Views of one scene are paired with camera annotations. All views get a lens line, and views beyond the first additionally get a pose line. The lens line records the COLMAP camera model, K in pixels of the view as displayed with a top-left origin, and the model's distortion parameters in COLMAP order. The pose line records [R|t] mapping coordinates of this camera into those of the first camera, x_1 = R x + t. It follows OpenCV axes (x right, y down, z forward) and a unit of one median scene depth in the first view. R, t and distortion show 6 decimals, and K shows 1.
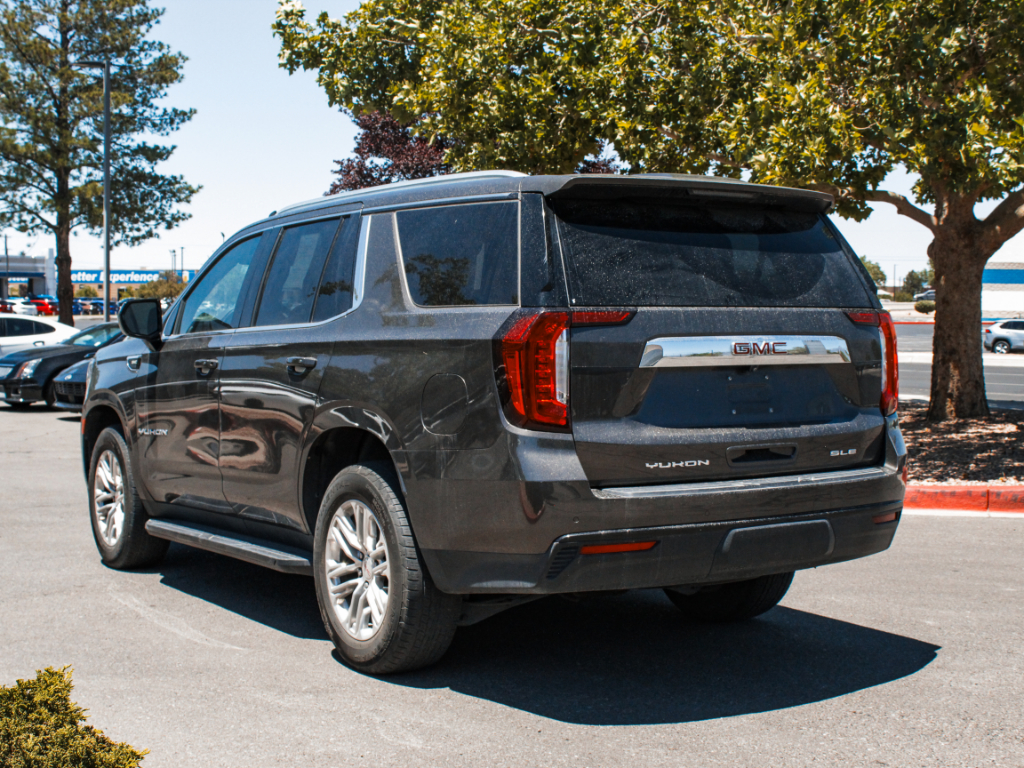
lens RADIAL K [[1369.8, 0, 512.0], [0, 1369.8, 384.0], [0, 0, 1]] dist [-0.003846, -0.620369]
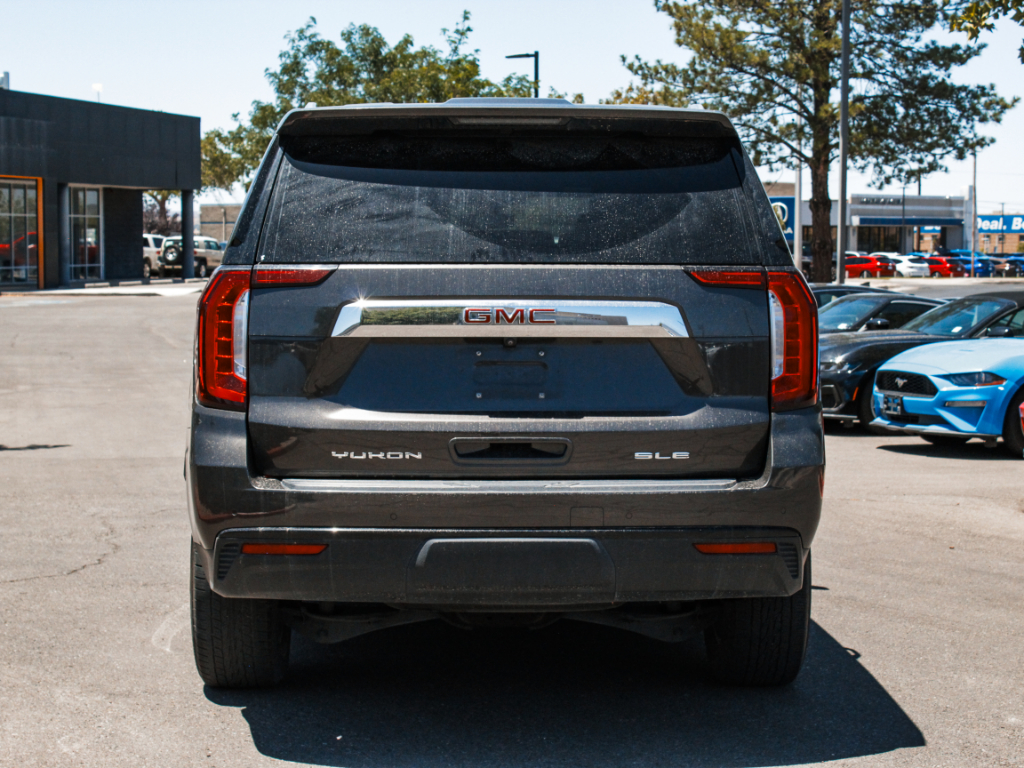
lens RADIAL K [[1877.9, 0, 512.0], [0, 1877.9, 384.0], [0, 0, 1]] dist [0.201767, -1.794057]
pose [[0.866602, 0.029044, -0.498153, 0.736088], [-0.026053, 0.999577, 0.012955, -0.001026], [0.498319, 0.001751, 0.866992, 0.058580]]
